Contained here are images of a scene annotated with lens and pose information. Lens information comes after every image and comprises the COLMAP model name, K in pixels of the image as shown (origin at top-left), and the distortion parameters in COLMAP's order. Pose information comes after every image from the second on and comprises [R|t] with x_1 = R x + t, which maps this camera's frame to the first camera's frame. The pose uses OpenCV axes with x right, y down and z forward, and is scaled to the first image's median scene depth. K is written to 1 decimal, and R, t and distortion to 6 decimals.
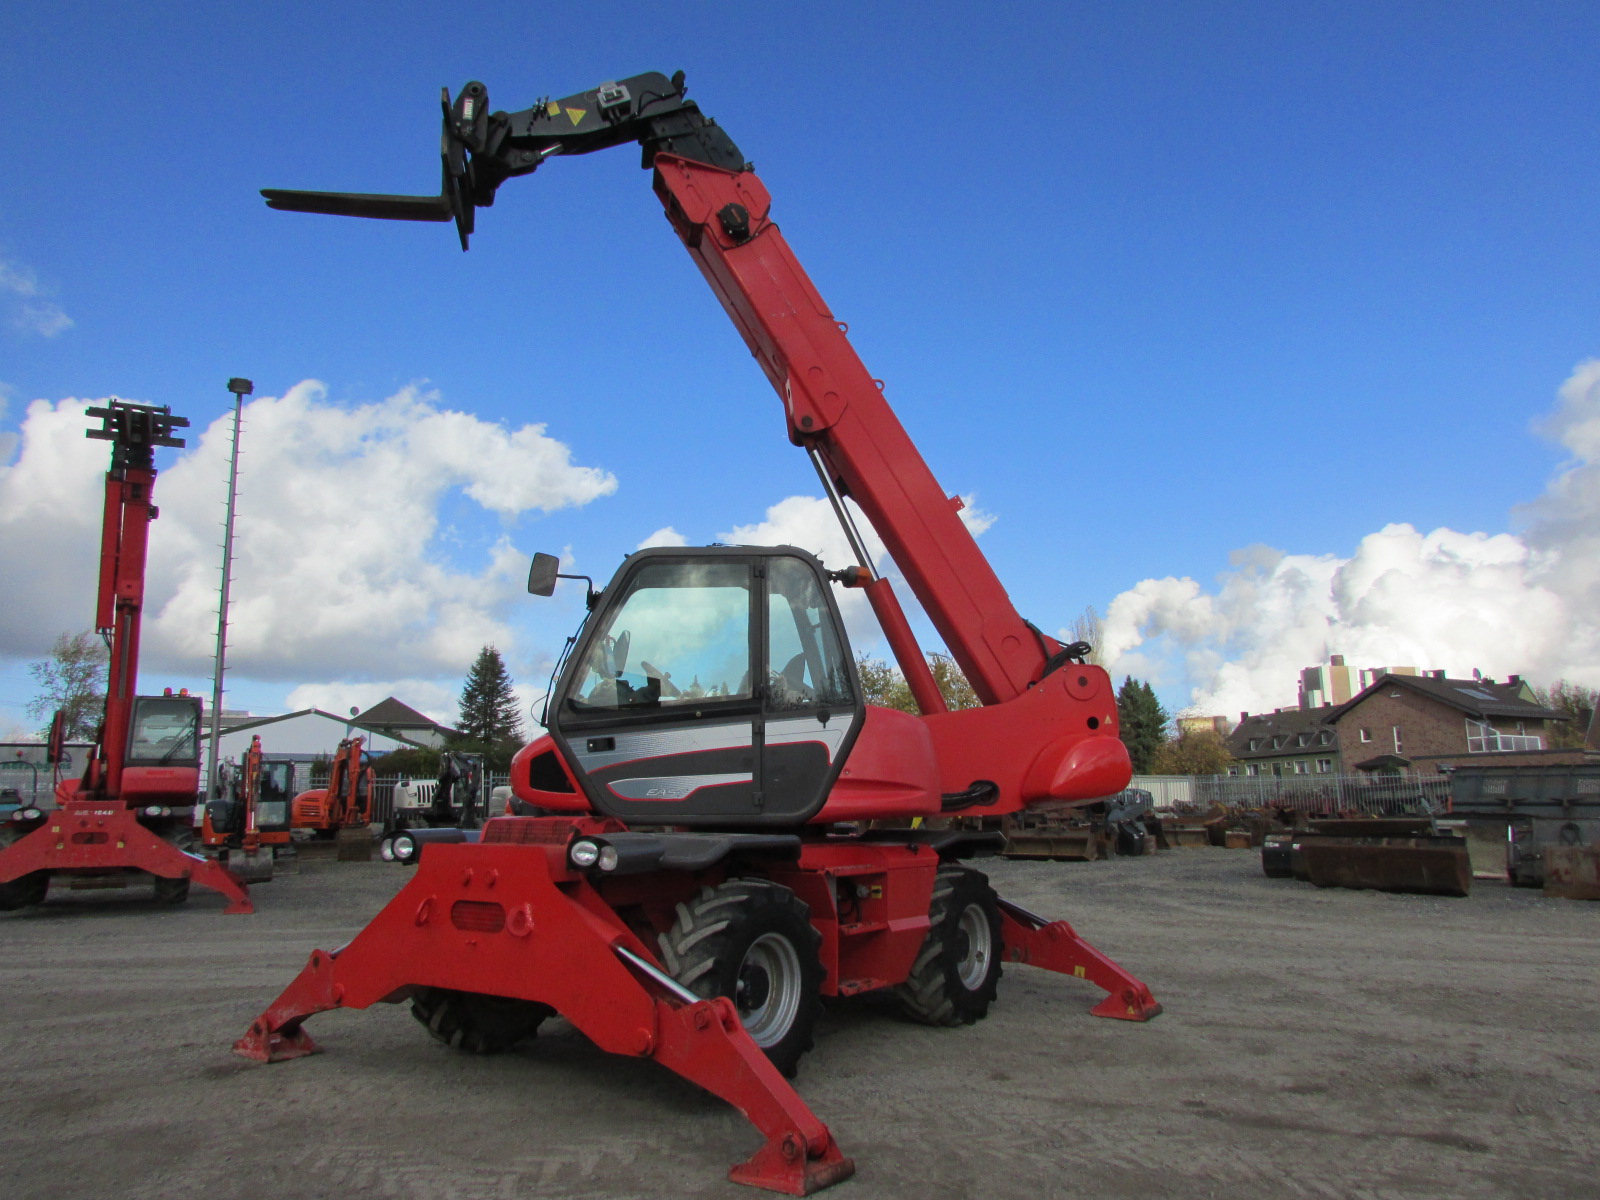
lens RADIAL K [[1129.1, 0, 802.0], [0, 1129.1, 591.0], [0, 0, 1]] dist [-0.007863, 0.000118]
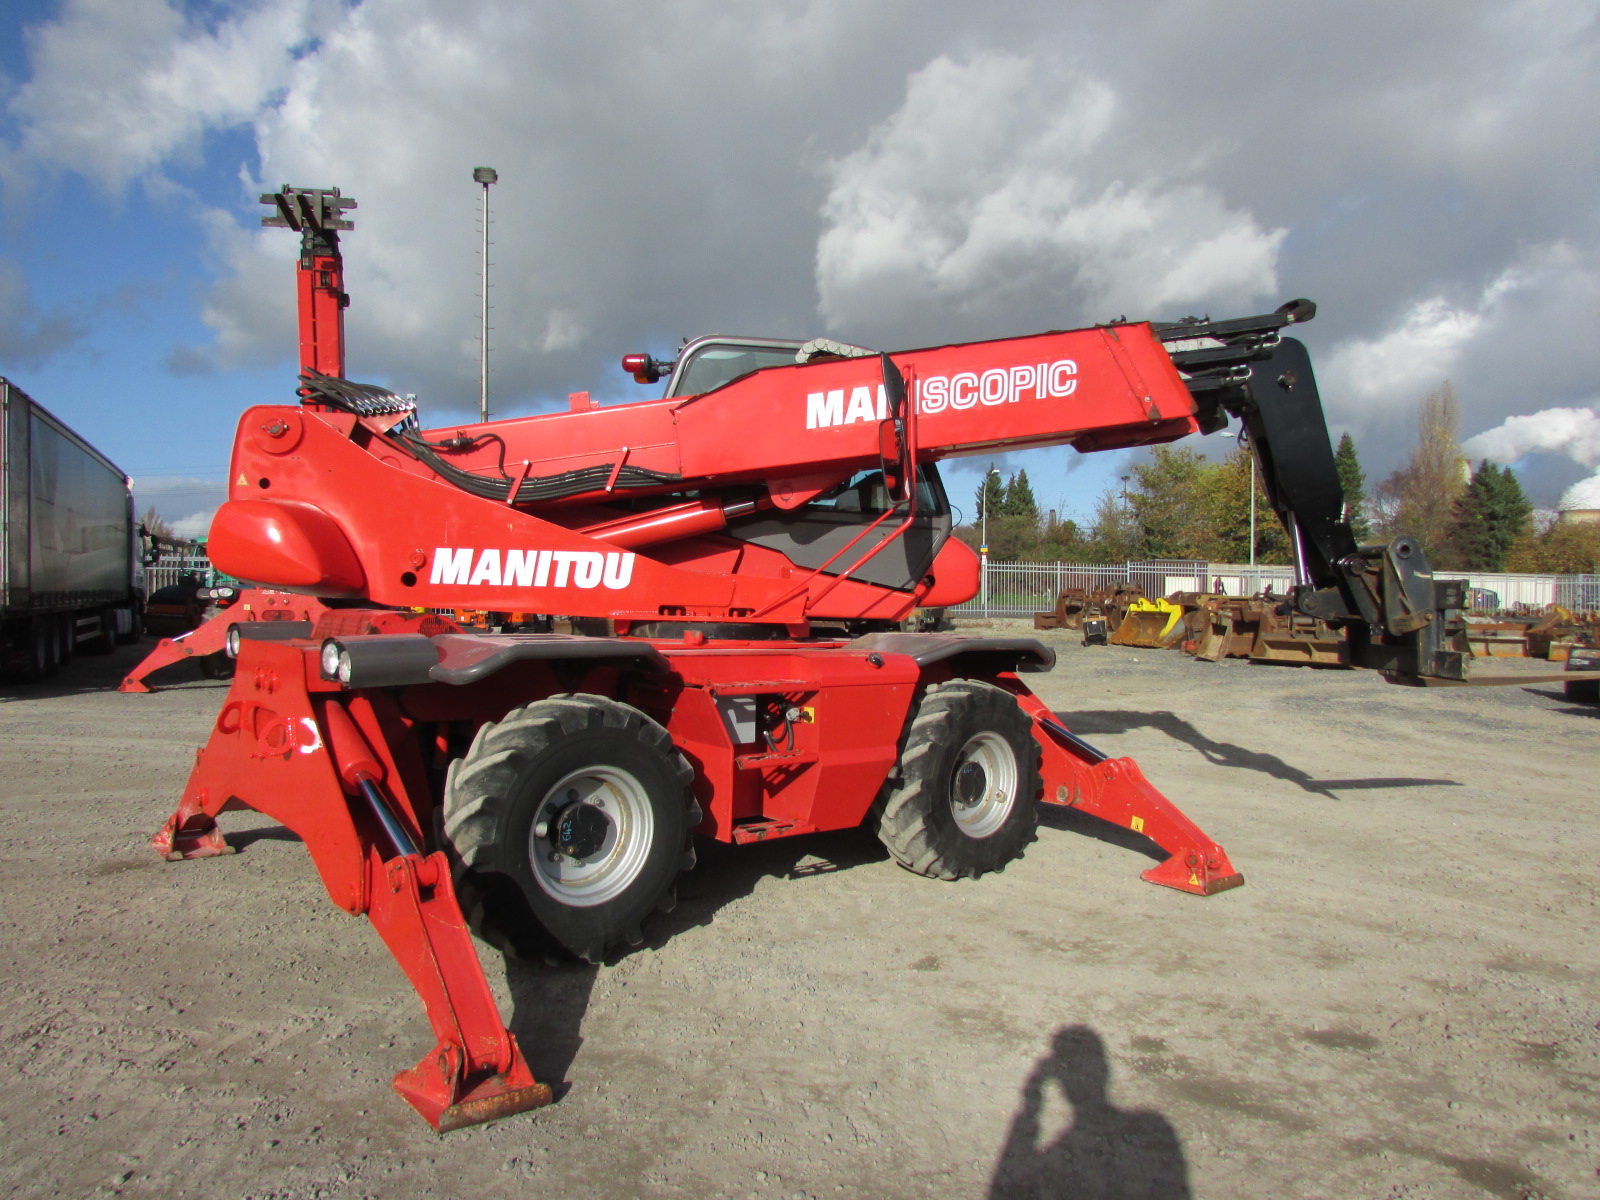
lens RADIAL K [[1129.1, 0, 796.1], [0, 1129.1, 610.3], [0, 0, 1]] dist [-0.007863, 0.000118]
pose [[0.962053, 0.025318, -0.271686, 0.231574], [0.029725, 0.980036, 0.196586, 0.038067], [0.271239, -0.197202, 0.942094, 0.246353]]
